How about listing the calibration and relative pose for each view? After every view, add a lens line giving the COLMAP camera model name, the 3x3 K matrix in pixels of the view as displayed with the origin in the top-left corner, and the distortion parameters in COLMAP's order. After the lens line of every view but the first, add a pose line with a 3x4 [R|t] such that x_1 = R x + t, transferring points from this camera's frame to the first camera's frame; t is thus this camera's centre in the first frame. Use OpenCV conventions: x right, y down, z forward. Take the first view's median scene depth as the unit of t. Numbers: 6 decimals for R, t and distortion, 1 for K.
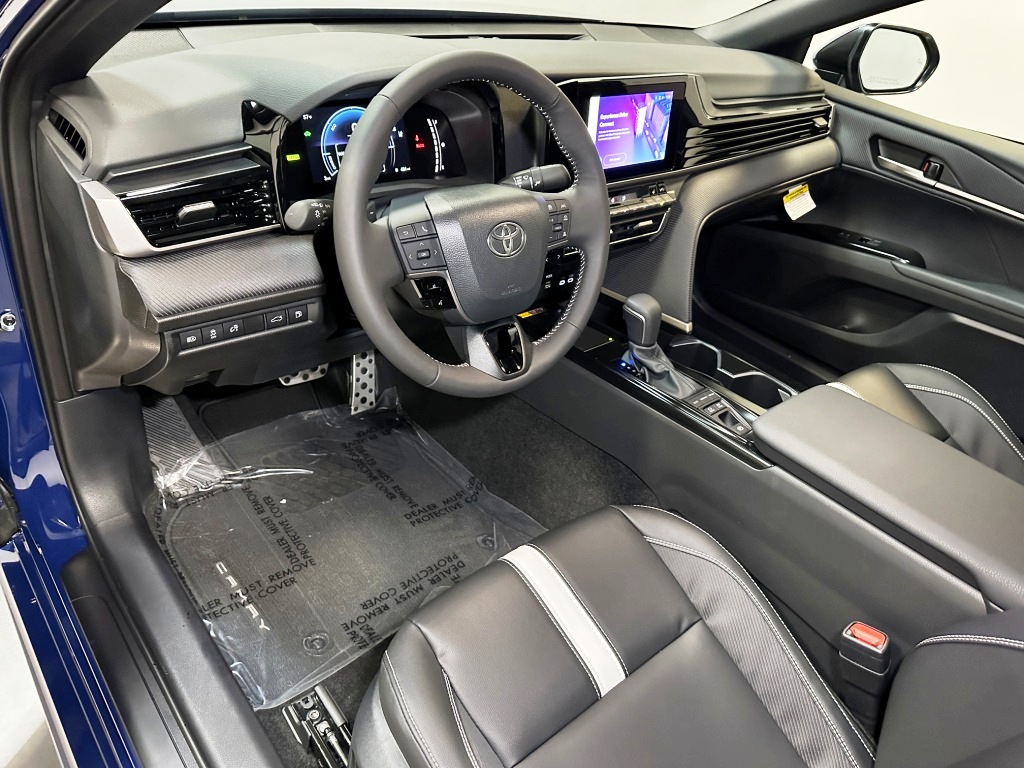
lens RADIAL K [[677.0, 0, 512.0], [0, 677.0, 384.0], [0, 0, 1]] dist [0.006790, -0.000822]
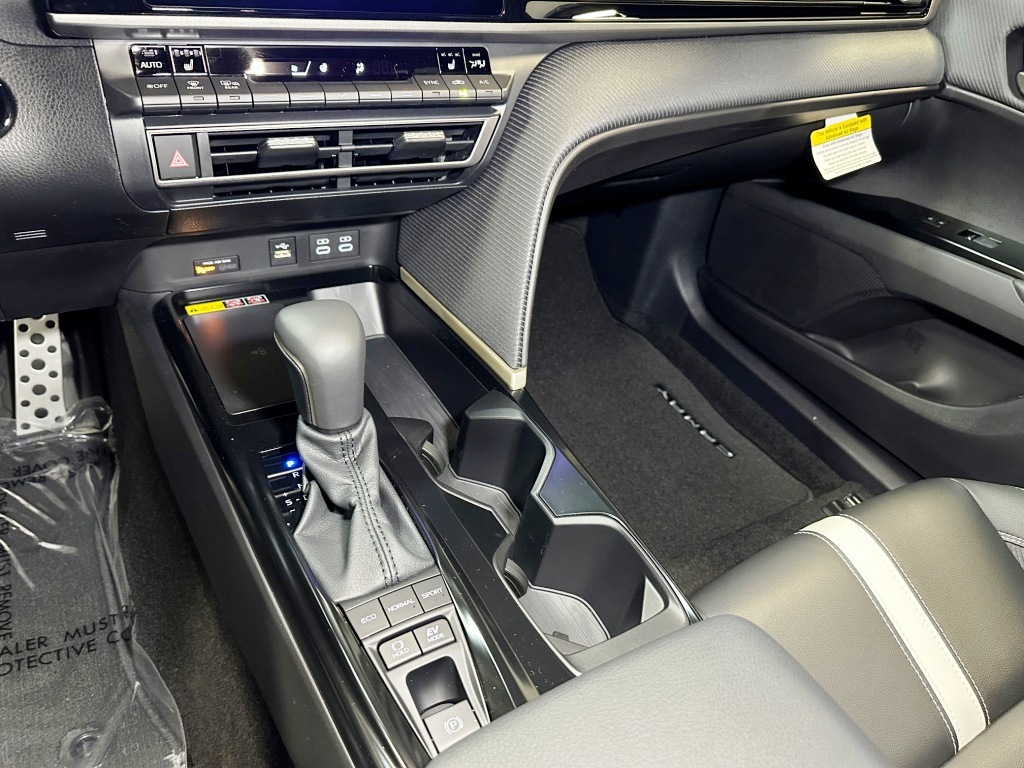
lens RADIAL K [[724.3, 0, 525.8], [0, 724.3, 383.7], [0, 0, 1]] dist [0.004777, -0.004186]
pose [[0.988266, 0.126953, -0.084926, 0.256846], [-0.122627, 0.990963, 0.054366, -0.090498], [0.091060, -0.043314, 0.994903, 0.426268]]
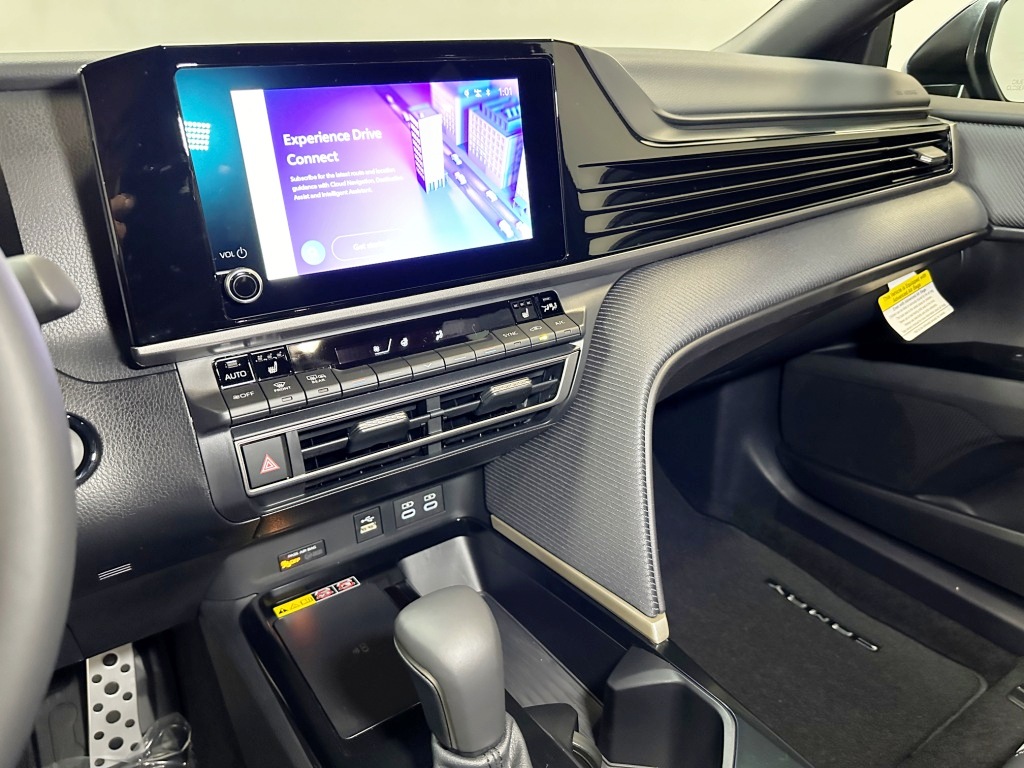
lens RADIAL K [[721.8, 0, 535.0], [0, 721.8, 381.9], [0, 0, 1]] dist [0.054090, -0.072534]
pose [[0.986287, -0.090043, -0.138313, 0.218916], [0.058460, 0.974325, -0.217422, -0.113645], [0.154339, 0.206355, 0.966228, 0.454212]]
